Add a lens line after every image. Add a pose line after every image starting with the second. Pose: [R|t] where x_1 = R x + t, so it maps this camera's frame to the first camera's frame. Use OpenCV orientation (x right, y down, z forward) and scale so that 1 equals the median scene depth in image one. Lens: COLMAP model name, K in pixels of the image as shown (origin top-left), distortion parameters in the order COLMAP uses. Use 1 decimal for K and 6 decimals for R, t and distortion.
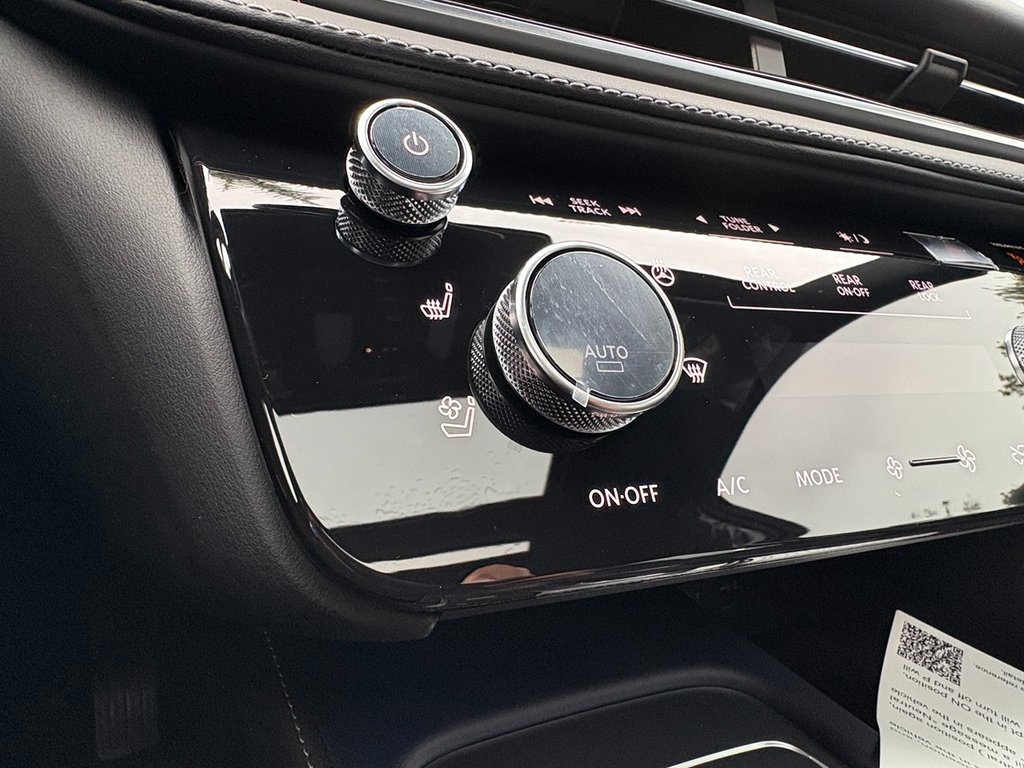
lens RADIAL K [[632.4, 0, 490.8], [0, 632.4, 384.3], [0, 0, 1]] dist [0.006883, -0.000708]
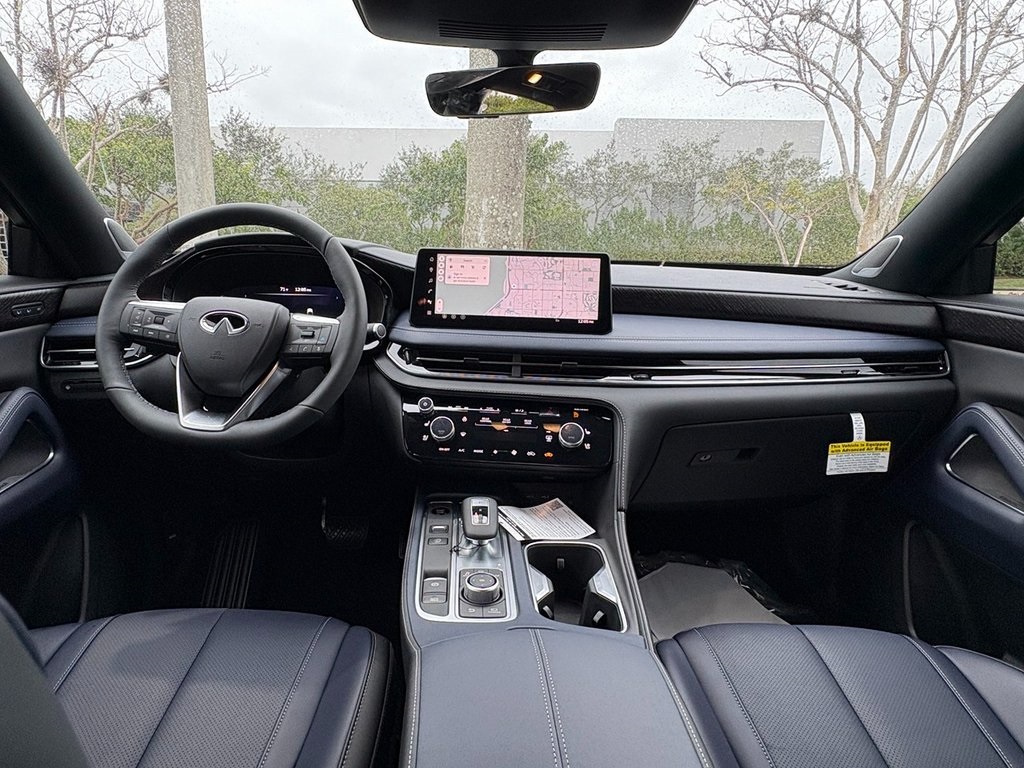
lens RADIAL K [[632.4, 0, 502.2], [0, 632.4, 389.7], [0, 0, 1]] dist [0.006883, -0.000708]
pose [[0.889052, 0.028232, -0.456934, 2.618174], [-0.058724, 0.996884, -0.052664, -0.114797], [0.454024, 0.073654, 0.887940, -3.381940]]
